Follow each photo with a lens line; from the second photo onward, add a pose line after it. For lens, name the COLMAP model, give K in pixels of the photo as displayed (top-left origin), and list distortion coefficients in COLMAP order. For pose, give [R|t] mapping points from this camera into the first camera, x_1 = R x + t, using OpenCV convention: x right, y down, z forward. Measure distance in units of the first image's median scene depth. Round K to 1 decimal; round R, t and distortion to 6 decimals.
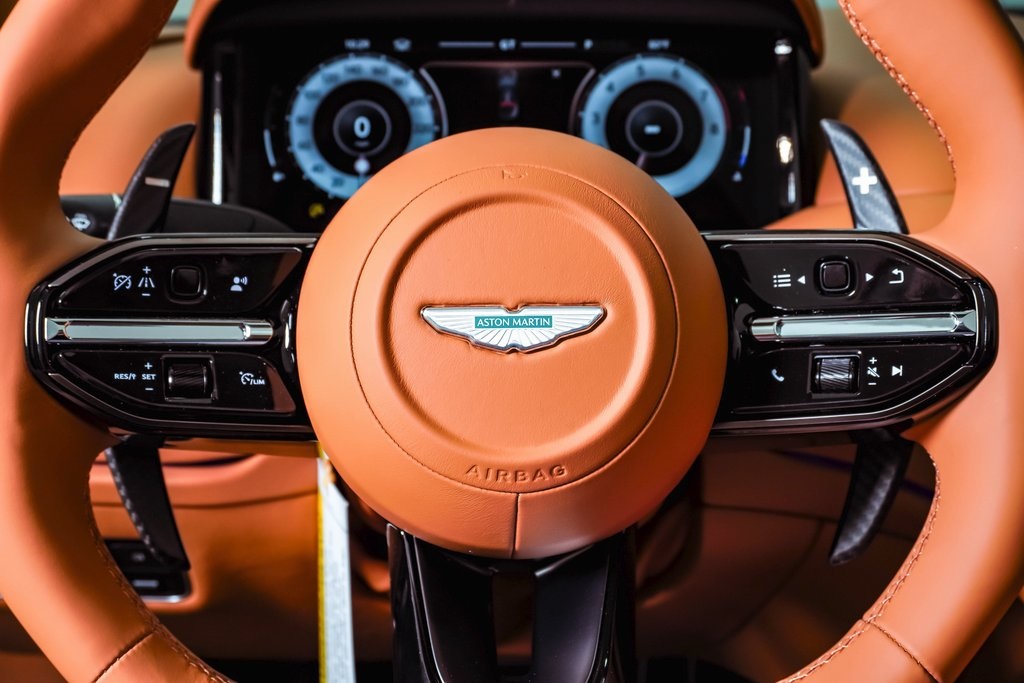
lens RADIAL K [[1217.9, 0, 512.0], [0, 1217.9, 341.5], [0, 0, 1]] dist [-0.012003, -0.009413]
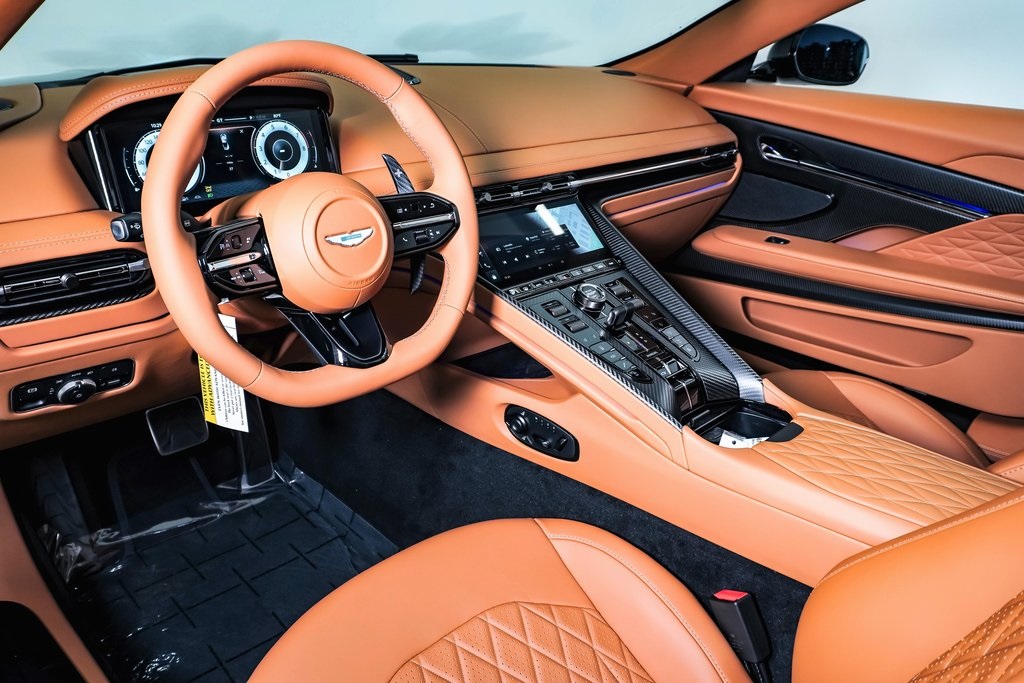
lens RADIAL K [[783.0, 0, 512.0], [0, 783.0, 341.5], [0, 0, 1]] dist [-0.039795, 0.009894]
pose [[0.710522, -0.254381, 0.656086, -1.067991], [0.126895, 0.963405, 0.236112, -0.174893], [-0.692139, -0.084509, 0.716800, -0.778098]]
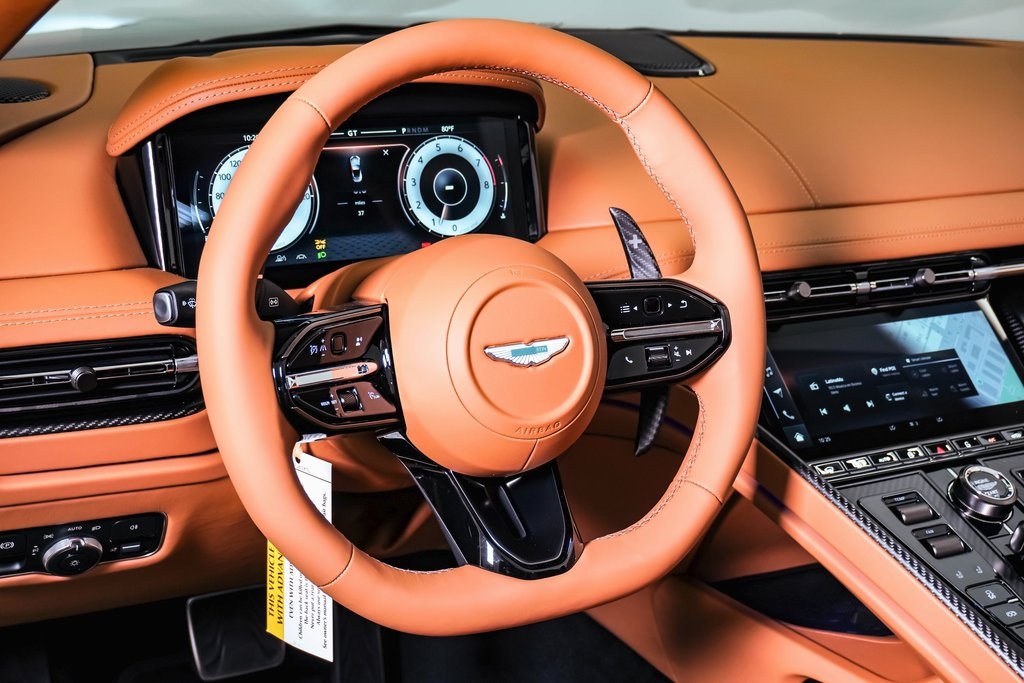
lens RADIAL K [[1513.4, 0, 512.0], [0, 1513.4, 341.5], [0, 0, 1]] dist [-0.022926, -0.065083]
pose [[0.880310, -0.104885, 0.462659, -1.043612], [0.068995, 0.993190, 0.093878, -0.237667], [-0.469355, -0.050721, 0.881552, -1.004935]]
